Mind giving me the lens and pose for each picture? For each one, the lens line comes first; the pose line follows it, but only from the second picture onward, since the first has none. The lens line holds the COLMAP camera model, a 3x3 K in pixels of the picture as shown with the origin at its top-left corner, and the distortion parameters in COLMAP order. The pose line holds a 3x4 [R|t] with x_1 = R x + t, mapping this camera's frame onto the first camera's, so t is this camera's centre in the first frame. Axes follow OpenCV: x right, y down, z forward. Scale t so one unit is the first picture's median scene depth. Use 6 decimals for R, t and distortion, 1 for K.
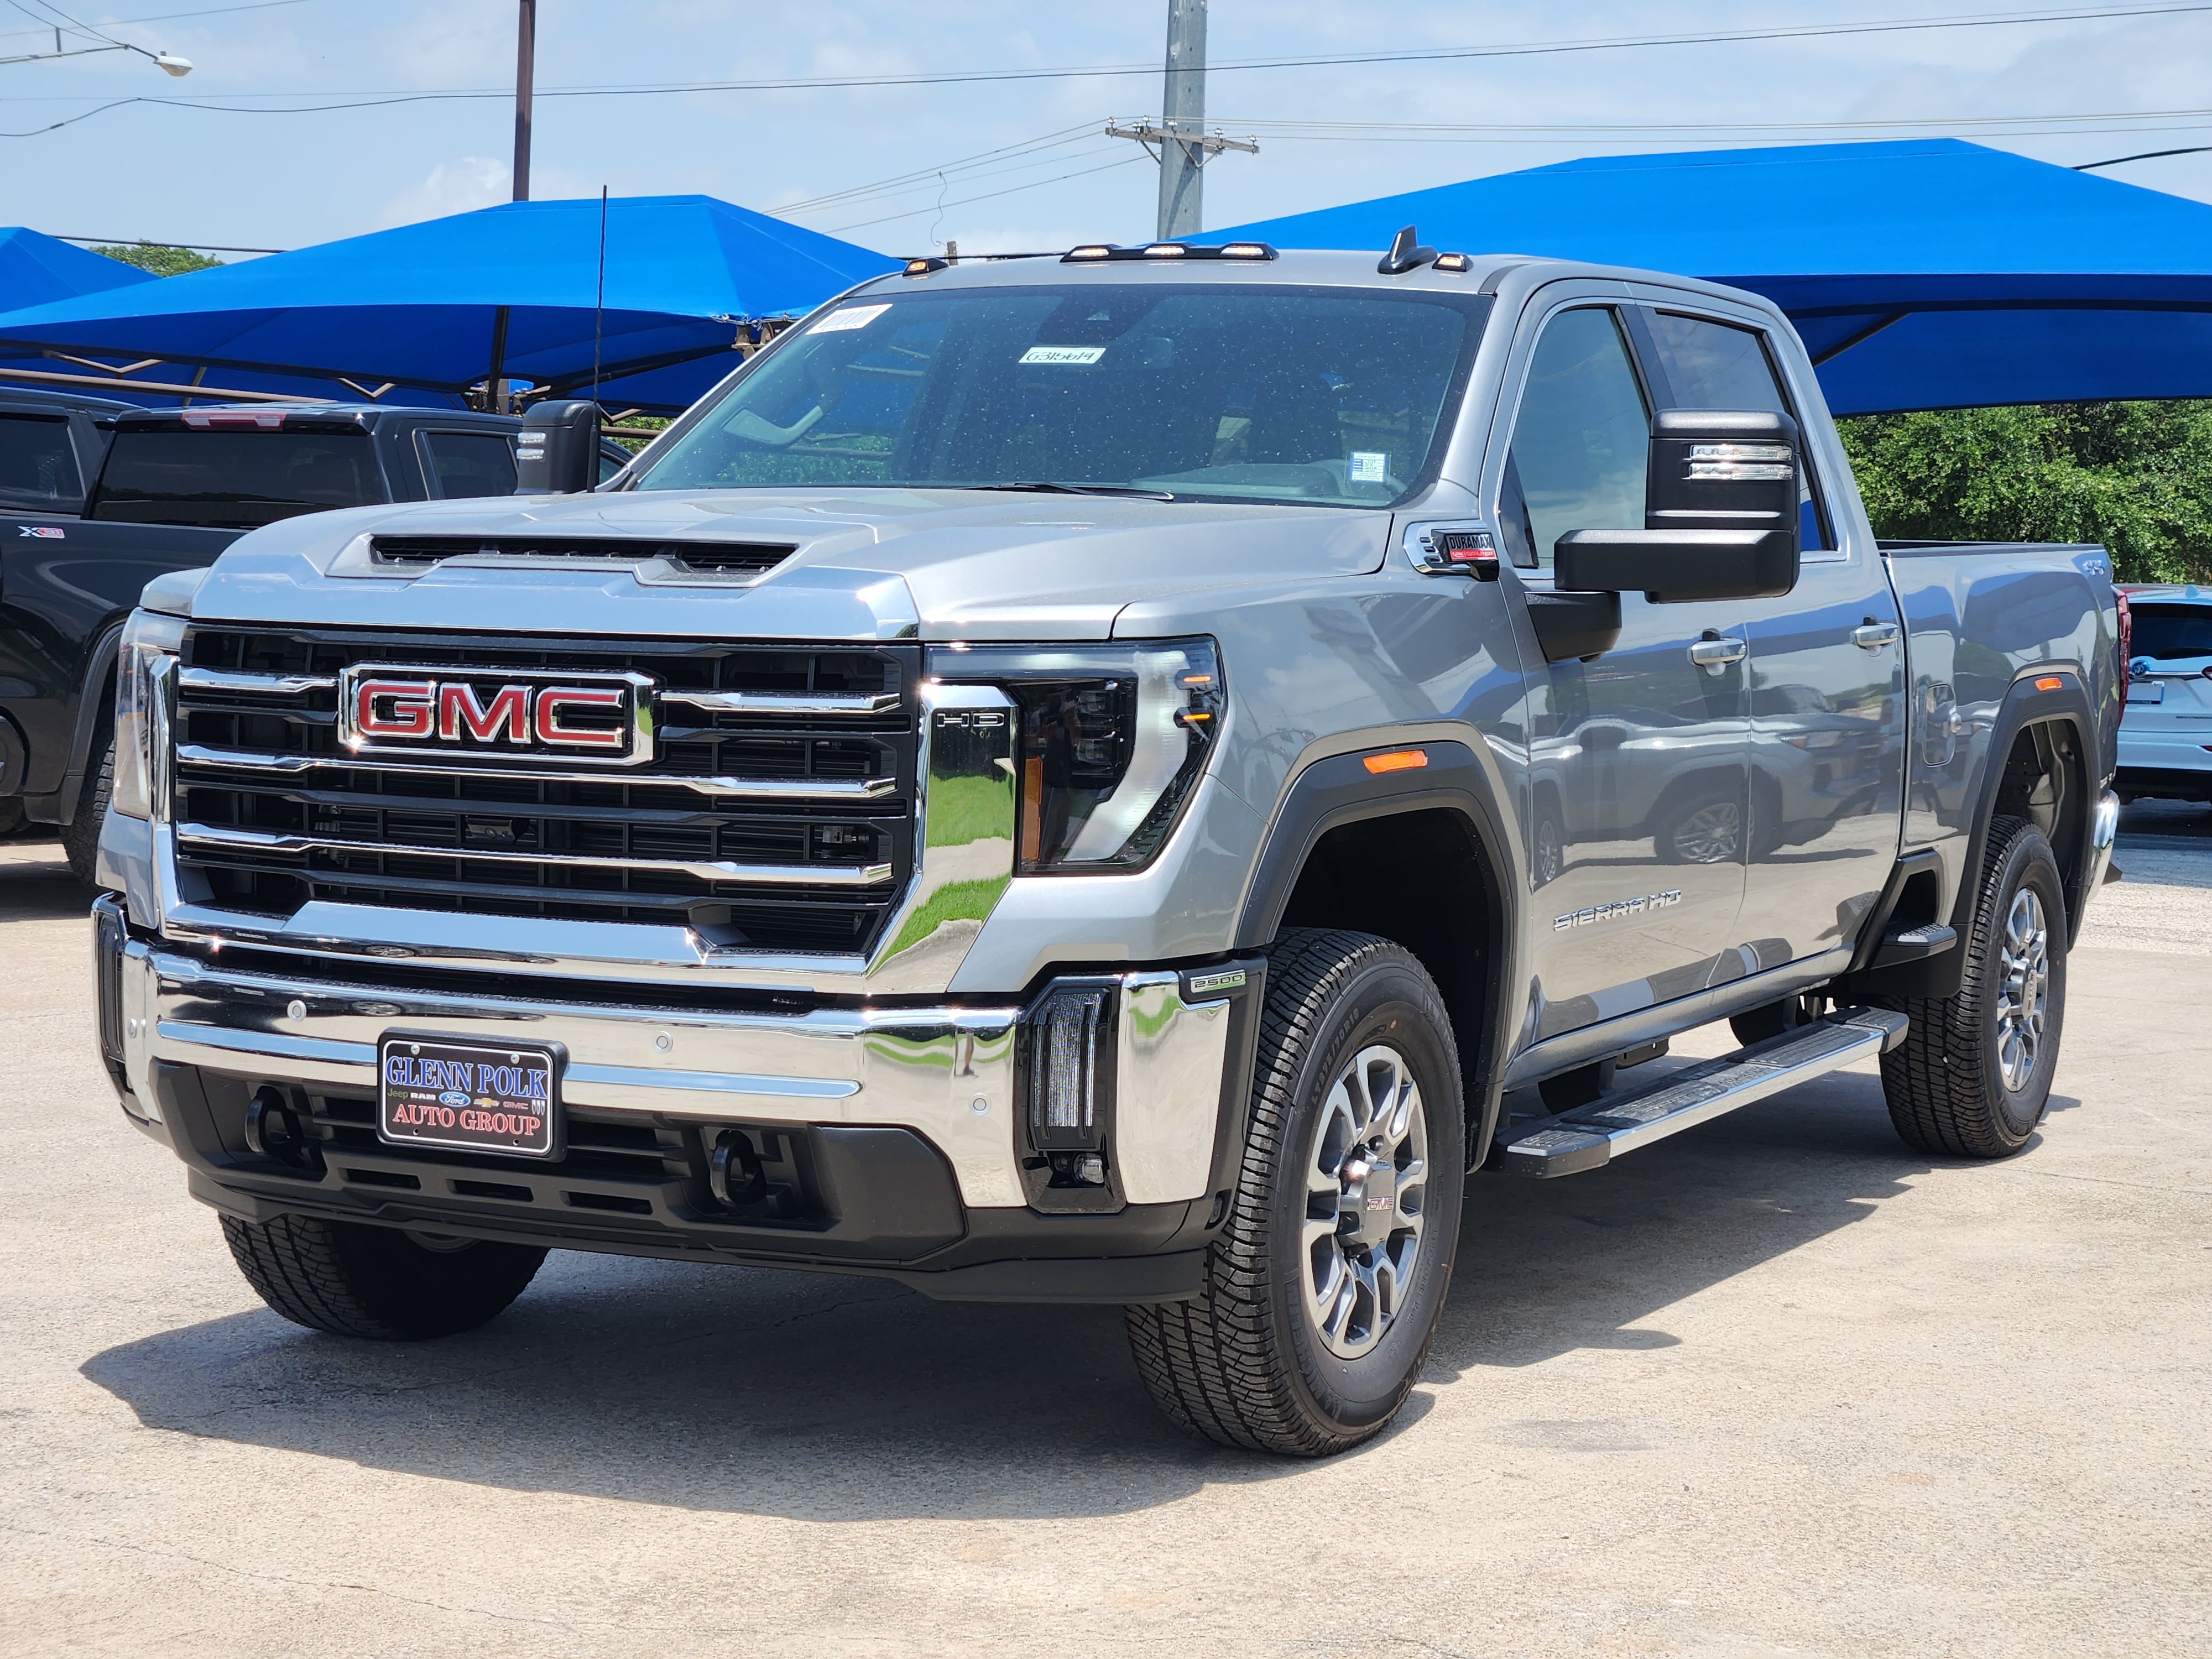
lens RADIAL K [[4351.1, 0, 1174.8], [0, 4351.1, 830.2], [0, 0, 1]] dist [-0.433987, 5.395854]
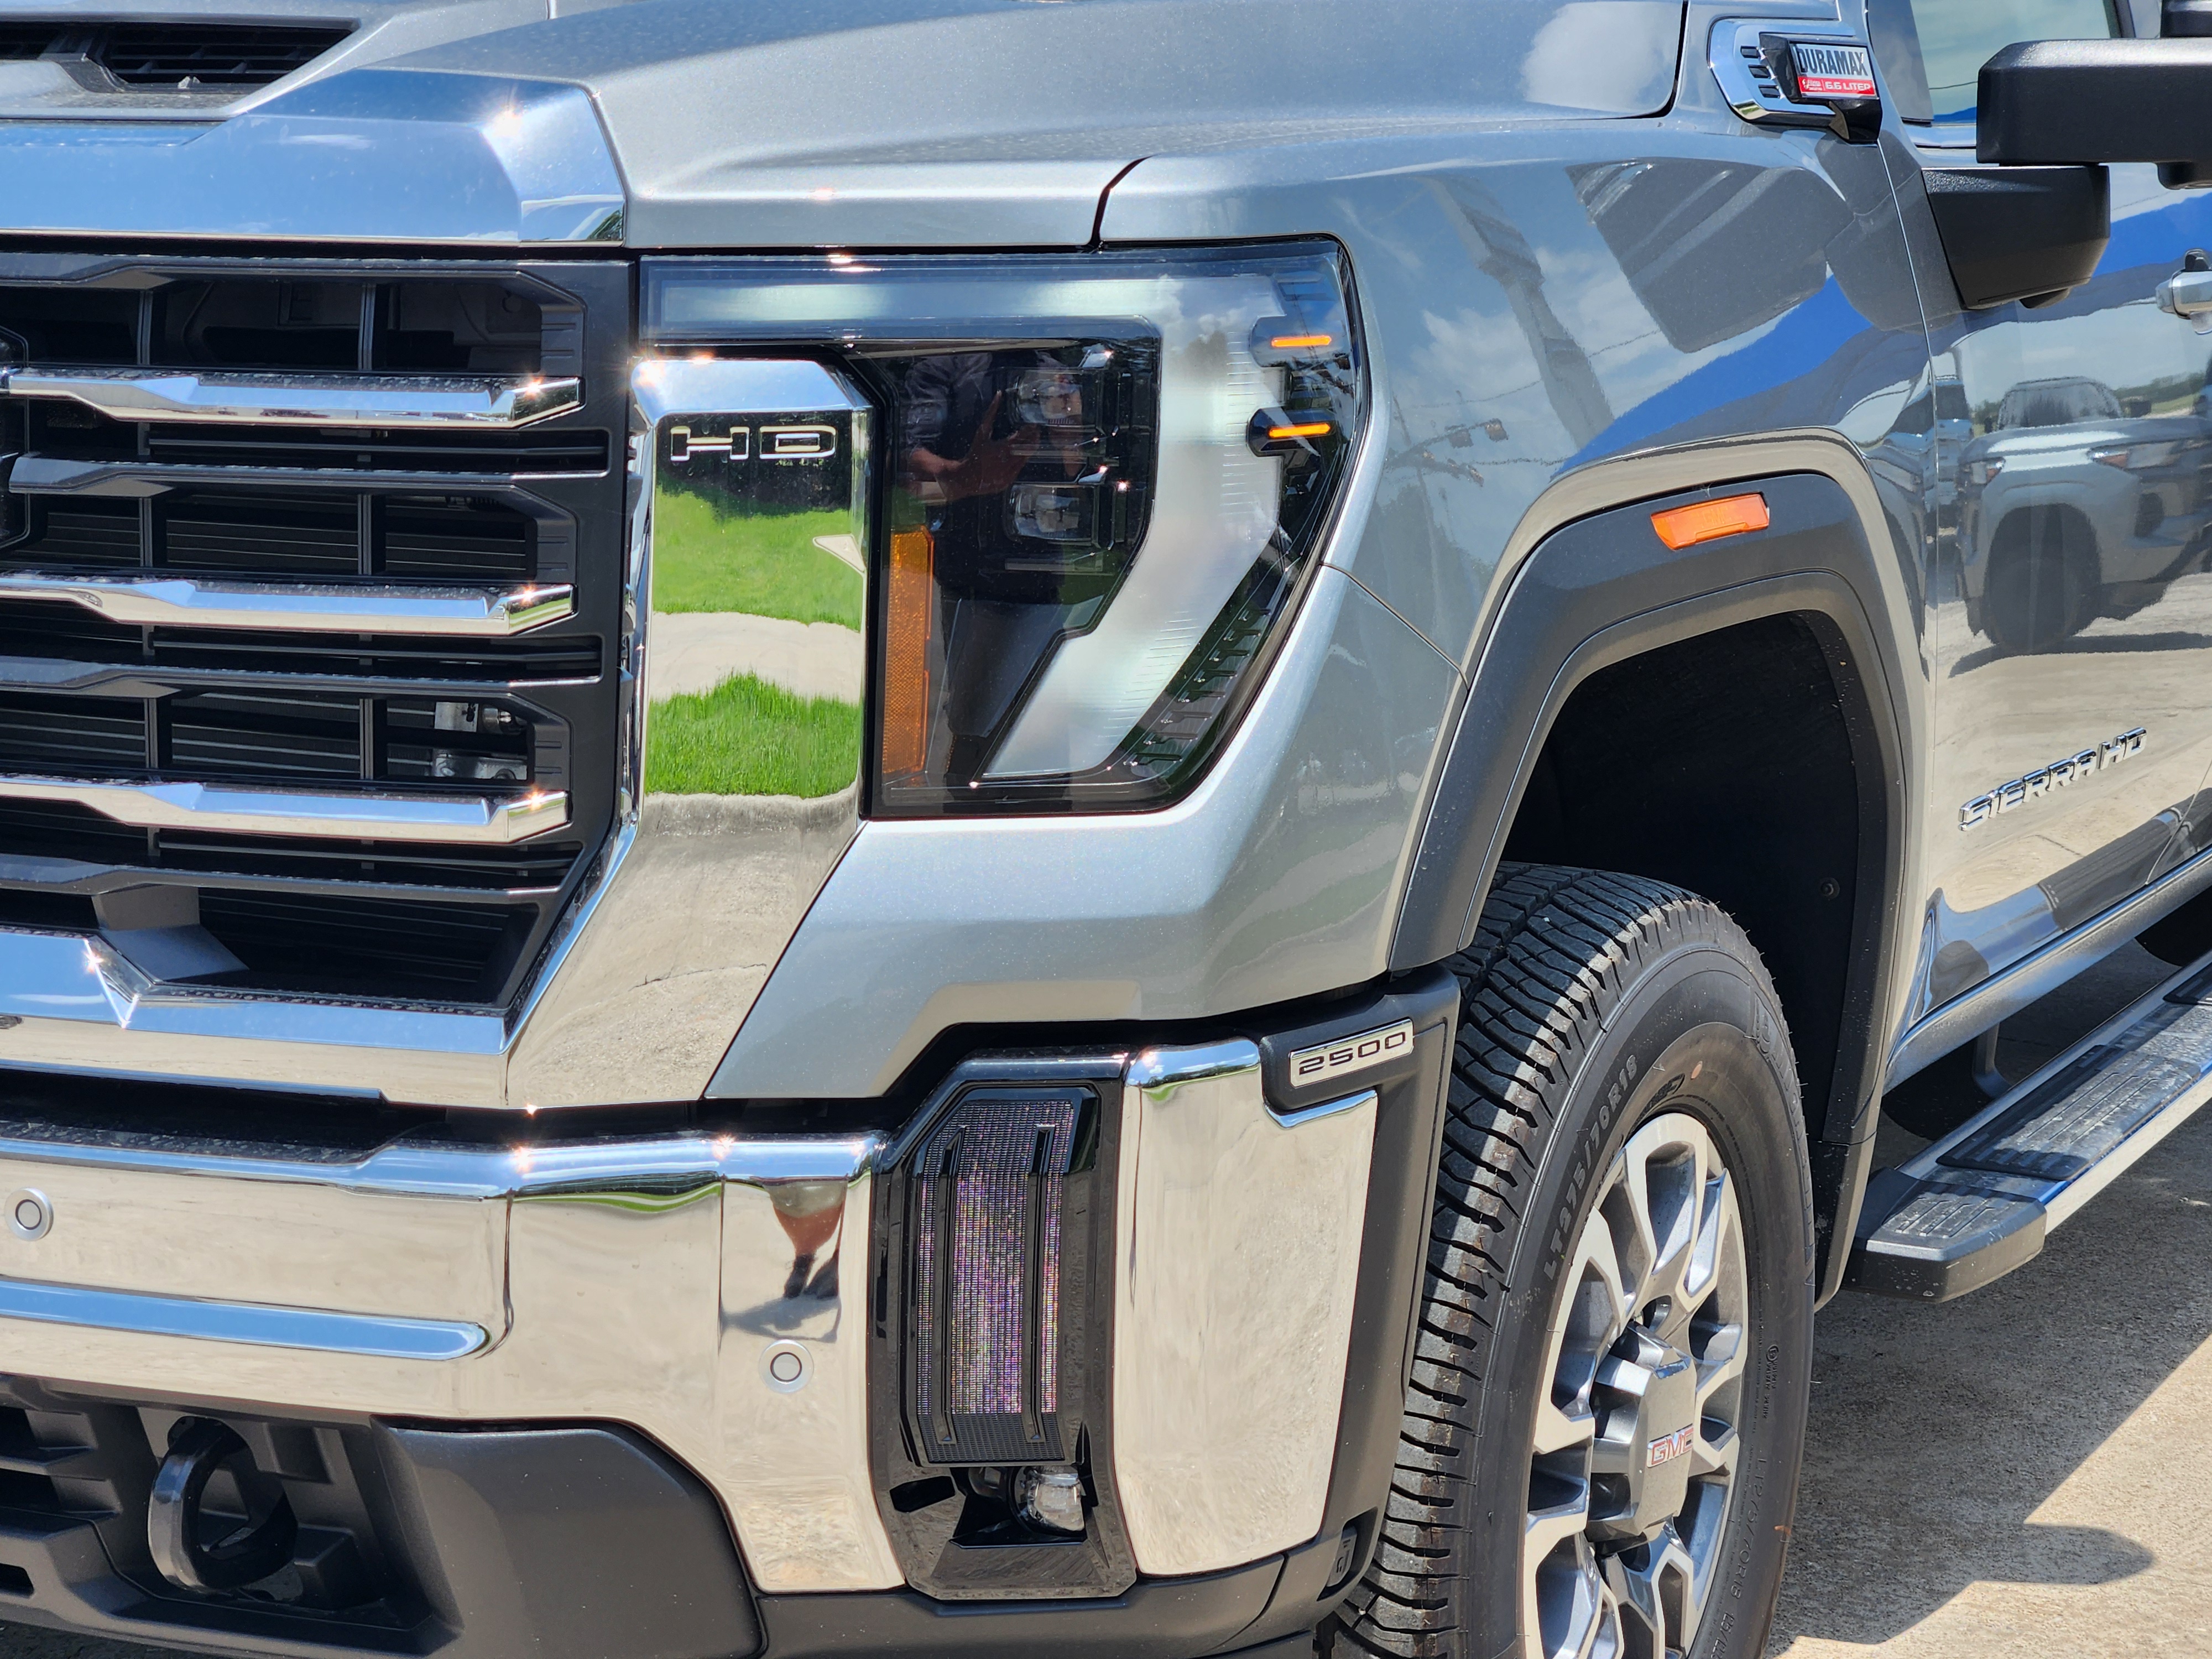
lens RADIAL K [[4112.7, 0, 1106.0], [0, 4112.7, 829.5], [0, 0, 1]] dist [-0.284740, 3.599710]
pose [[0.999804, -0.002924, -0.019576, -0.006137], [0.004453, 0.996904, 0.078497, -0.018528], [0.019286, -0.078569, 0.996722, 0.594249]]
